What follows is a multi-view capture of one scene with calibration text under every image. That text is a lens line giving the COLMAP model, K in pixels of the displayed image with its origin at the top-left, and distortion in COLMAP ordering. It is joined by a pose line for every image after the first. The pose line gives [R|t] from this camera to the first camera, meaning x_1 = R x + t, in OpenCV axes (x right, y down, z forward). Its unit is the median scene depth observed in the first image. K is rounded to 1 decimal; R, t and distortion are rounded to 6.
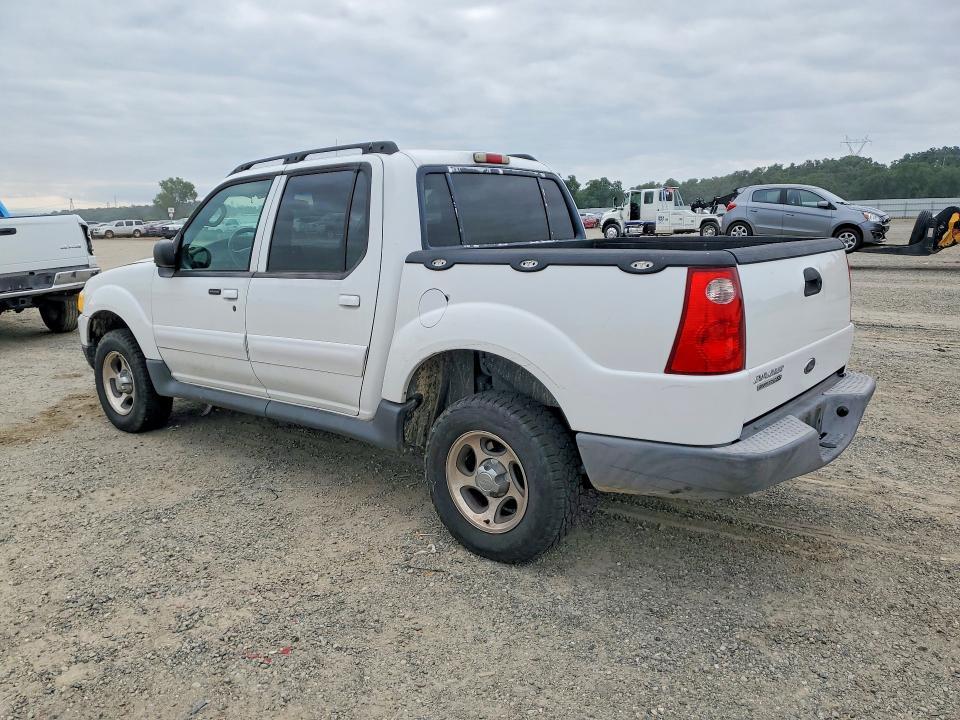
lens RADIAL K [[780.7, 0, 480.0], [0, 780.7, 360.0], [0, 0, 1]] dist [0.010904, 0.010366]
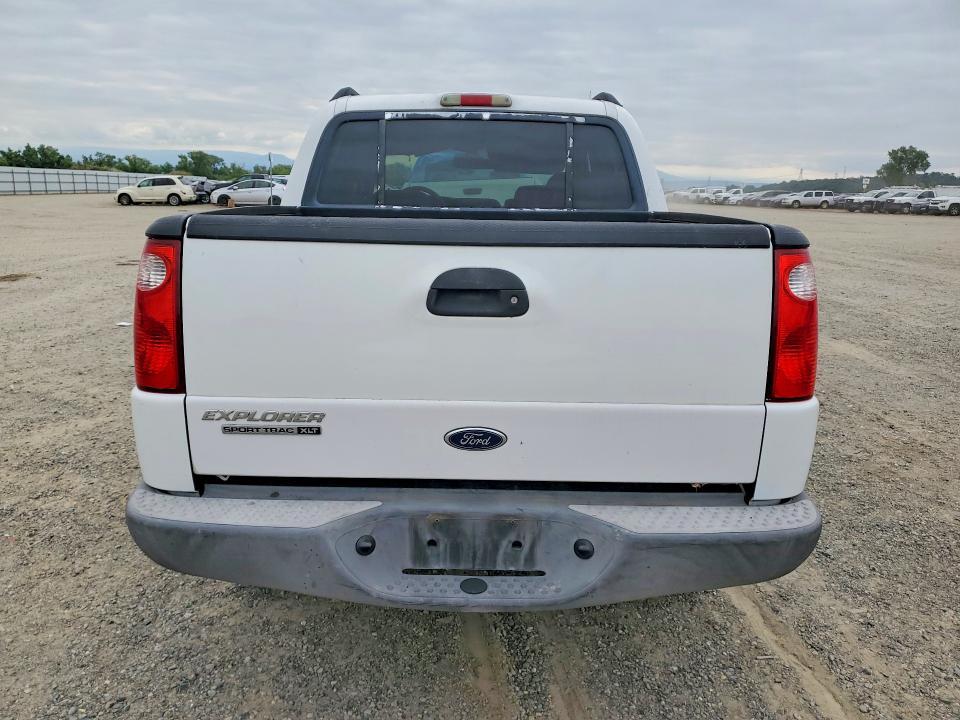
lens RADIAL K [[780.7, 0, 480.0], [0, 780.7, 360.0], [0, 0, 1]] dist [0.010904, 0.010366]
pose [[0.614476, 0.193986, -0.764714, 0.082918], [-0.167844, 0.979253, 0.113540, -0.011100], [0.770874, 0.058585, 0.634288, 0.063292]]
